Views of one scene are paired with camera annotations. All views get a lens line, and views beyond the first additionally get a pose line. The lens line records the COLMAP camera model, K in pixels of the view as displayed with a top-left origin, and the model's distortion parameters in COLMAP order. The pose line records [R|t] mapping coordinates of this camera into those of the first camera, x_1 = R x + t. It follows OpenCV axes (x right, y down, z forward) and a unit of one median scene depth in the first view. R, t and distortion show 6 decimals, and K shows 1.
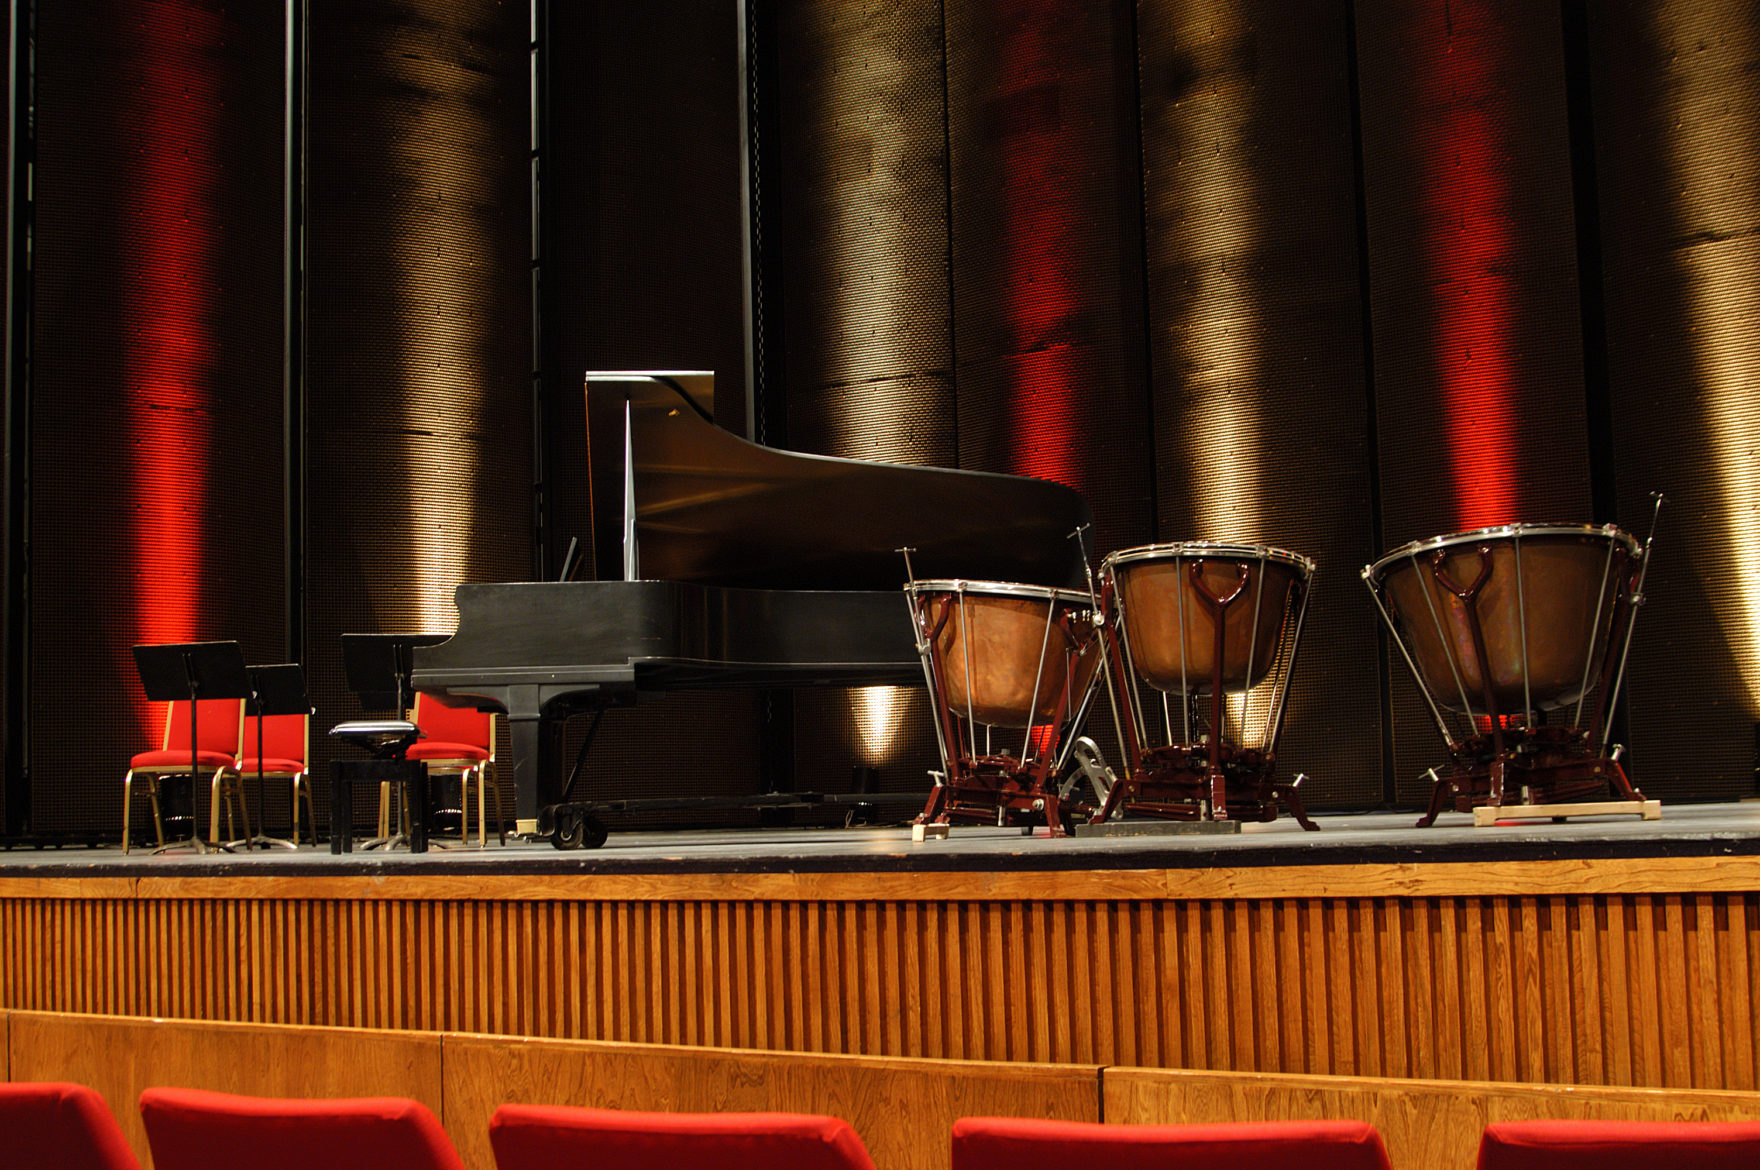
lens RADIAL K [[2248.1, 0, 882.2], [0, 2248.1, 588.0], [0, 0, 1]] dist [-0.120635, 0.112782]
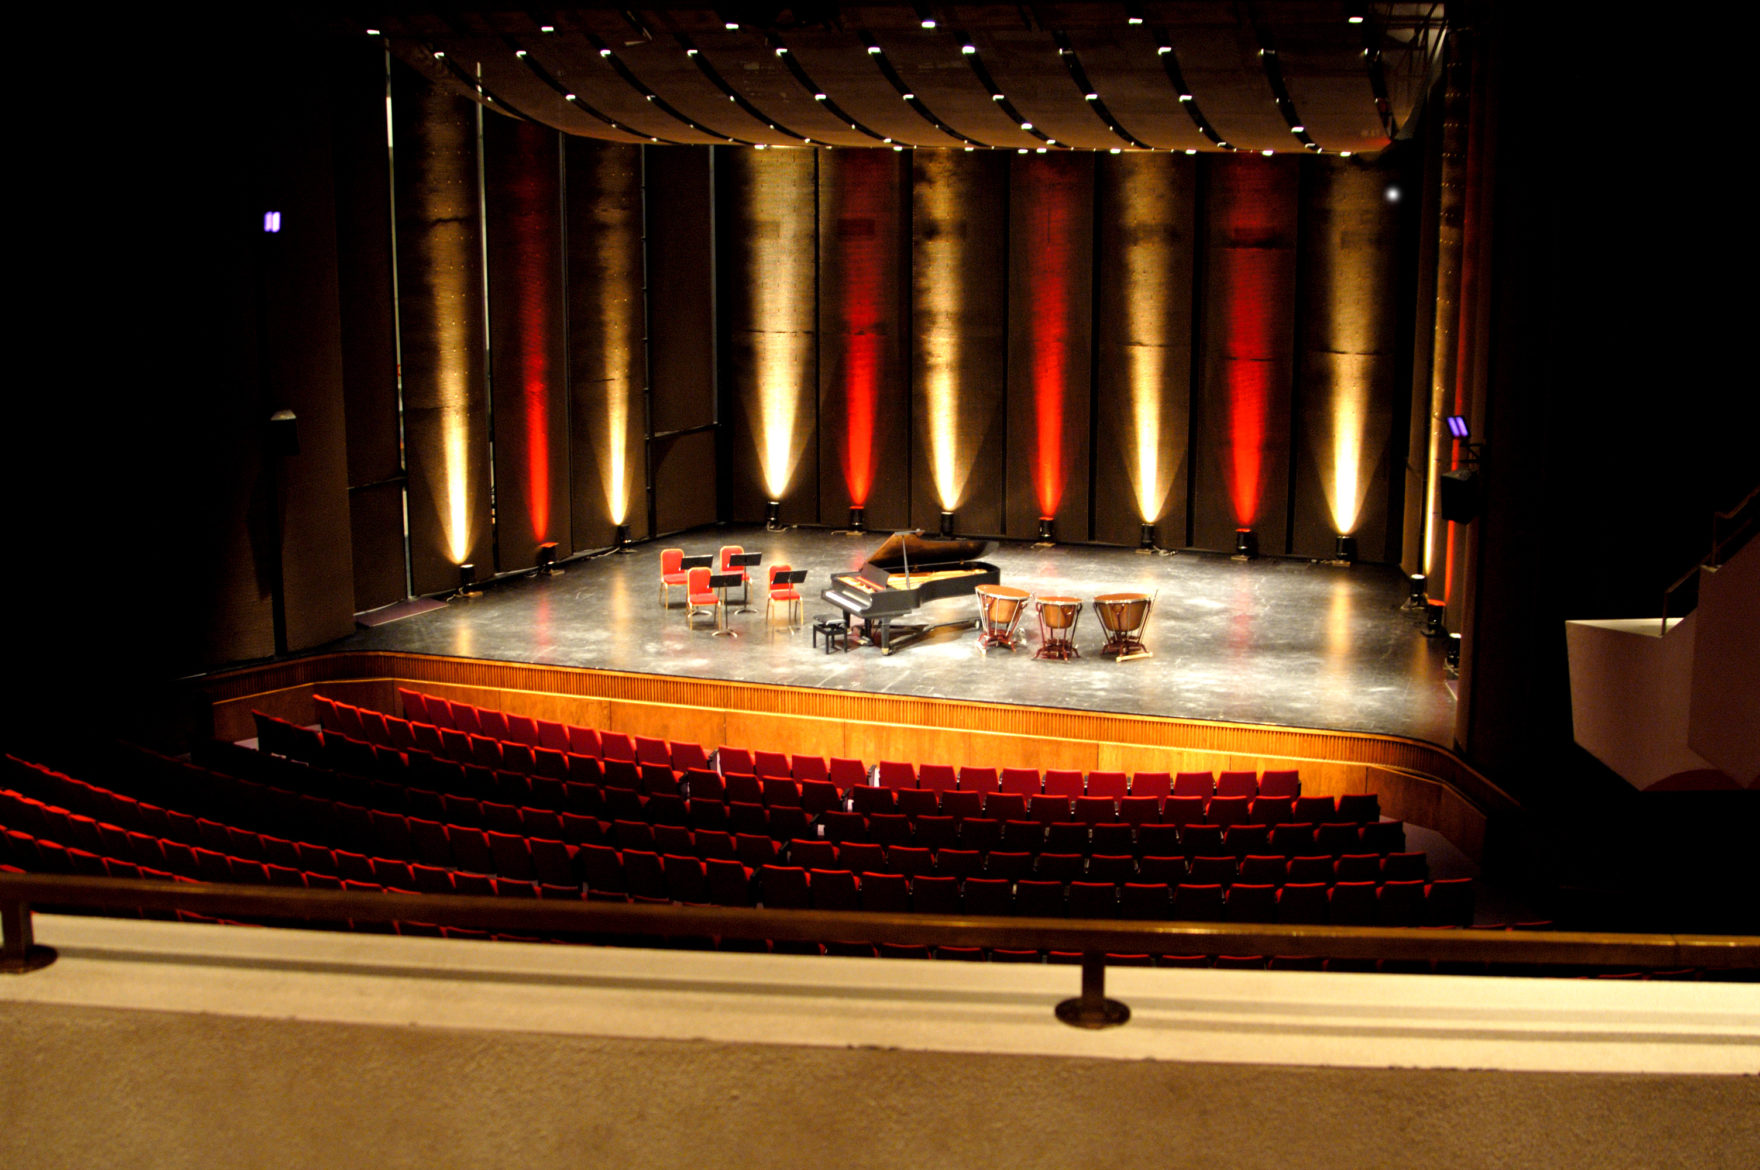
lens RADIAL K [[2218.1, 0, 881.6], [0, 2218.1, 582.8], [0, 0, 1]] dist [-0.130806, 0.020272]
pose [[0.949222, -0.039466, 0.312123, -0.736184], [-0.057235, 0.953883, 0.294673, -0.620865], [-0.309358, -0.297574, 0.903187, -1.346813]]
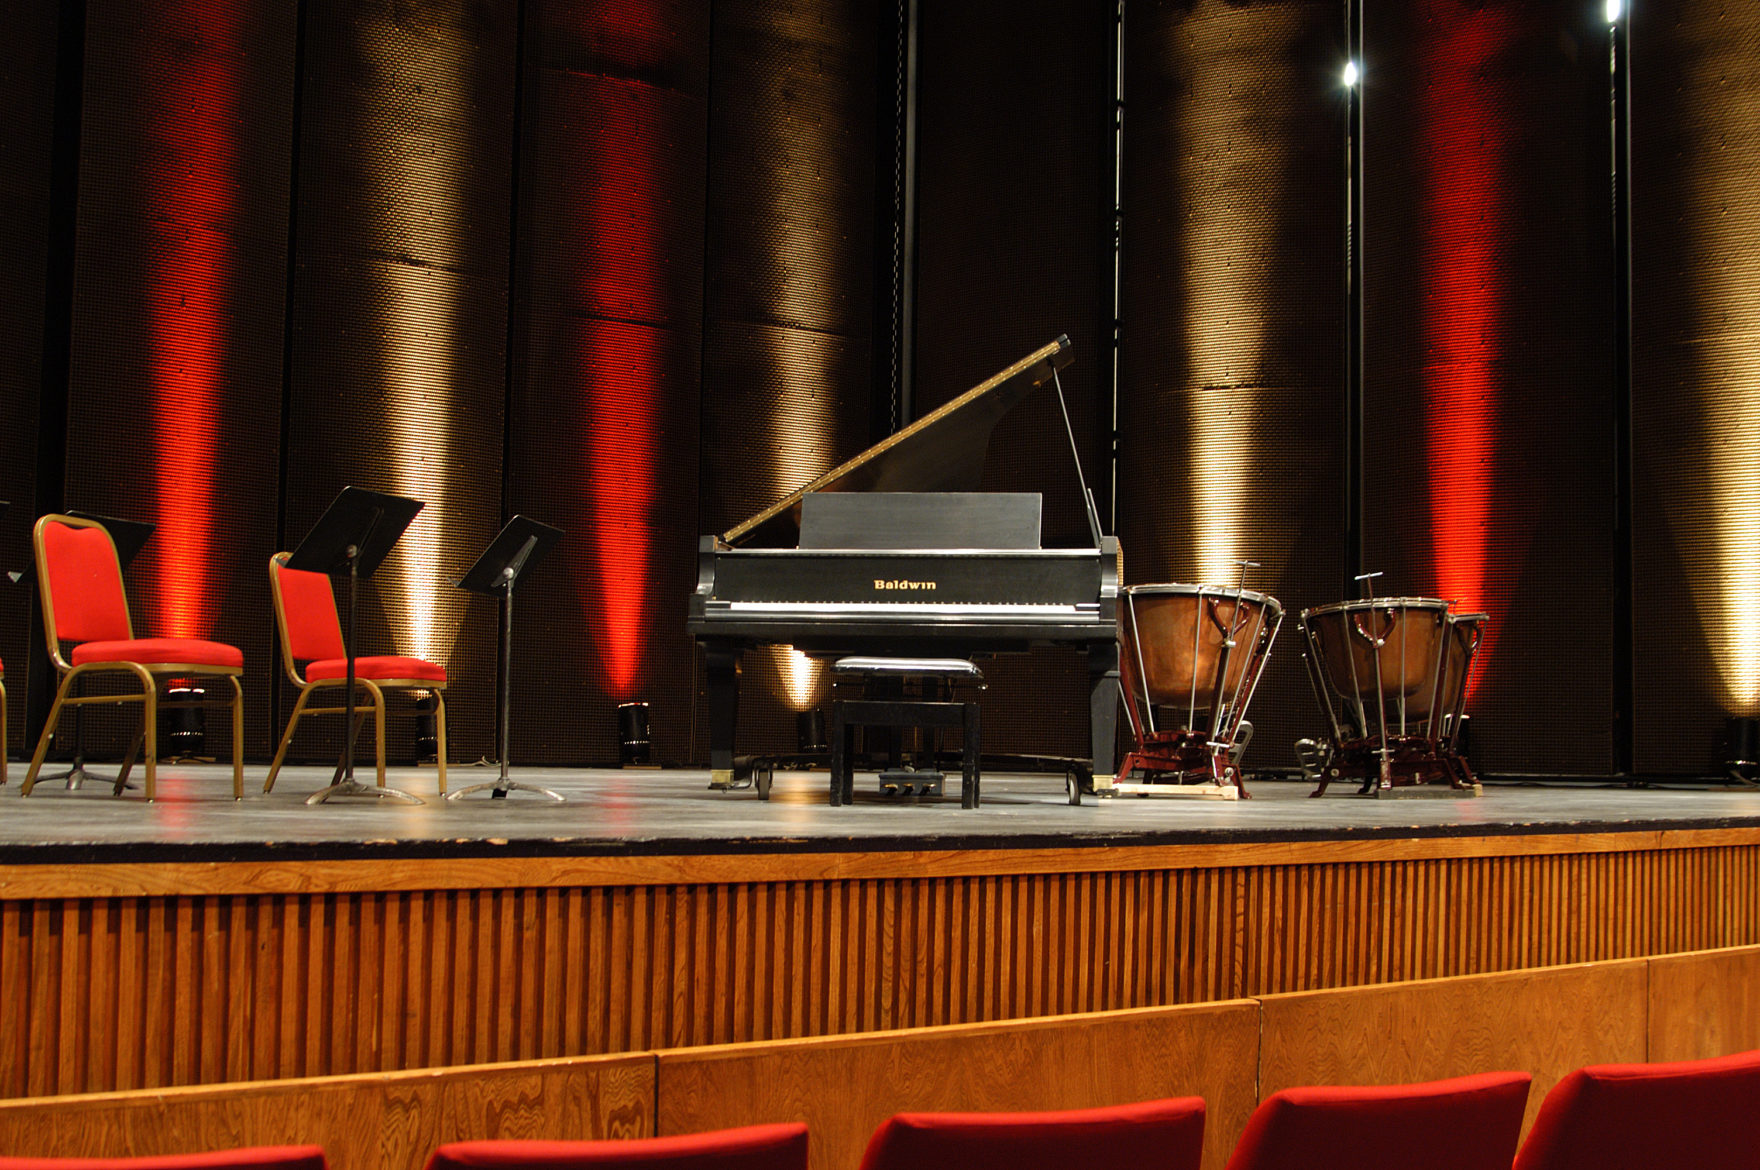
lens RADIAL K [[2258.6, 0, 892.4], [0, 2258.6, 592.1], [0, 0, 1]] dist [-0.111094, 0.021673]
pose [[0.228949, 0.097956, 0.968497, -0.614352], [-0.121661, 0.990002, -0.071371, 0.055486], [-0.965806, -0.101488, 0.238577, 0.447449]]
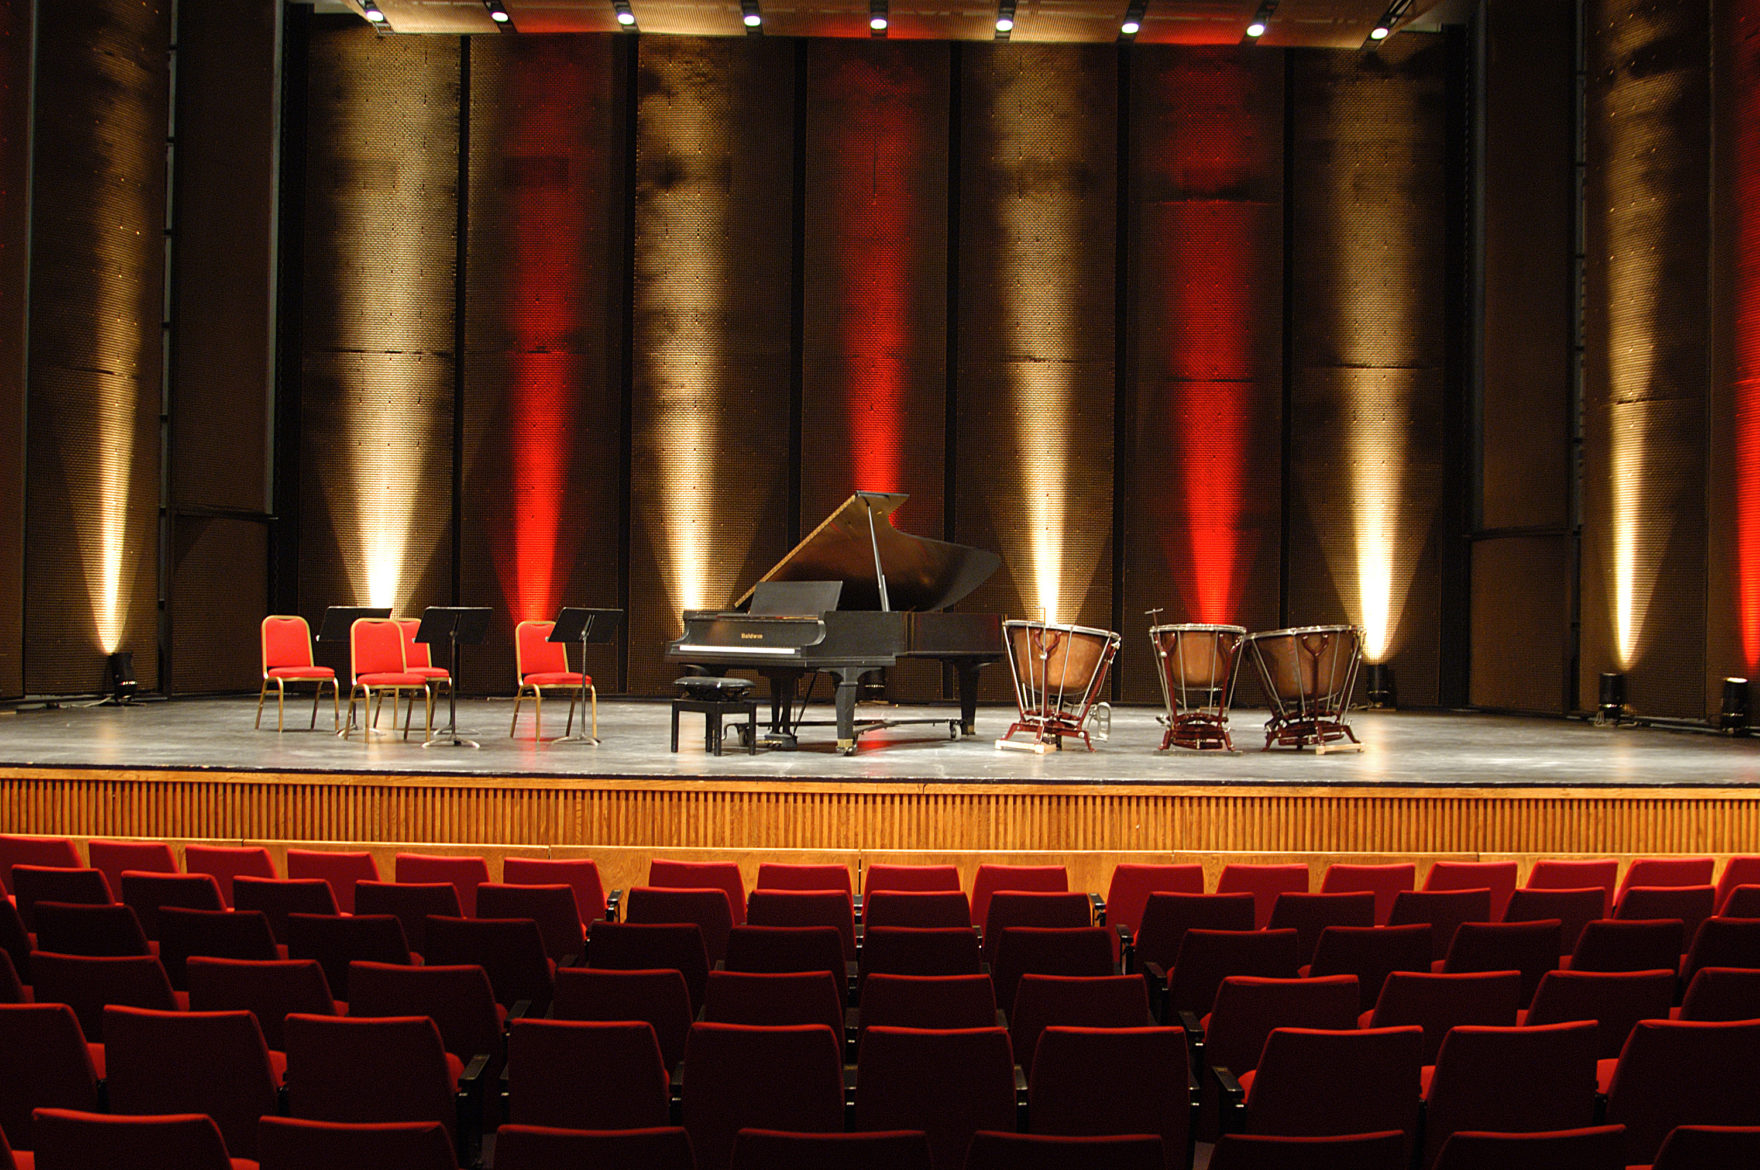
lens RADIAL K [[2233.0, 0, 894.1], [0, 2233.0, 596.2], [0, 0, 1]] dist [-0.122279, 0.105774]
pose [[0.797338, 0.044075, 0.601922, -0.646197], [-0.096494, 0.993810, 0.055050, -0.061895], [-0.595769, -0.101975, 0.796655, -0.248568]]
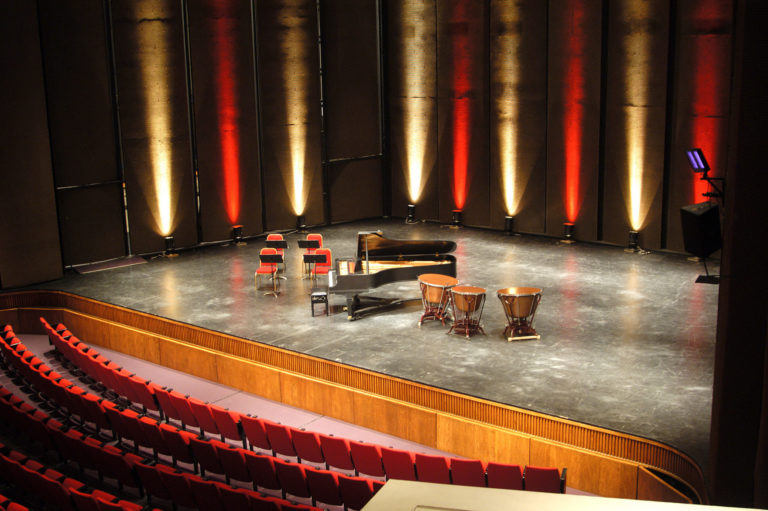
lens RADIAL K [[974.4, 0, 390.1], [0, 974.4, 260.4], [0, 0, 1]] dist [-0.122279, 0.105774]
pose [[0.999517, 0.011780, -0.028766, 0.005116], [-0.001588, 0.943561, 0.331194, -0.432740], [0.031044, -0.330988, 0.943124, -0.645245]]
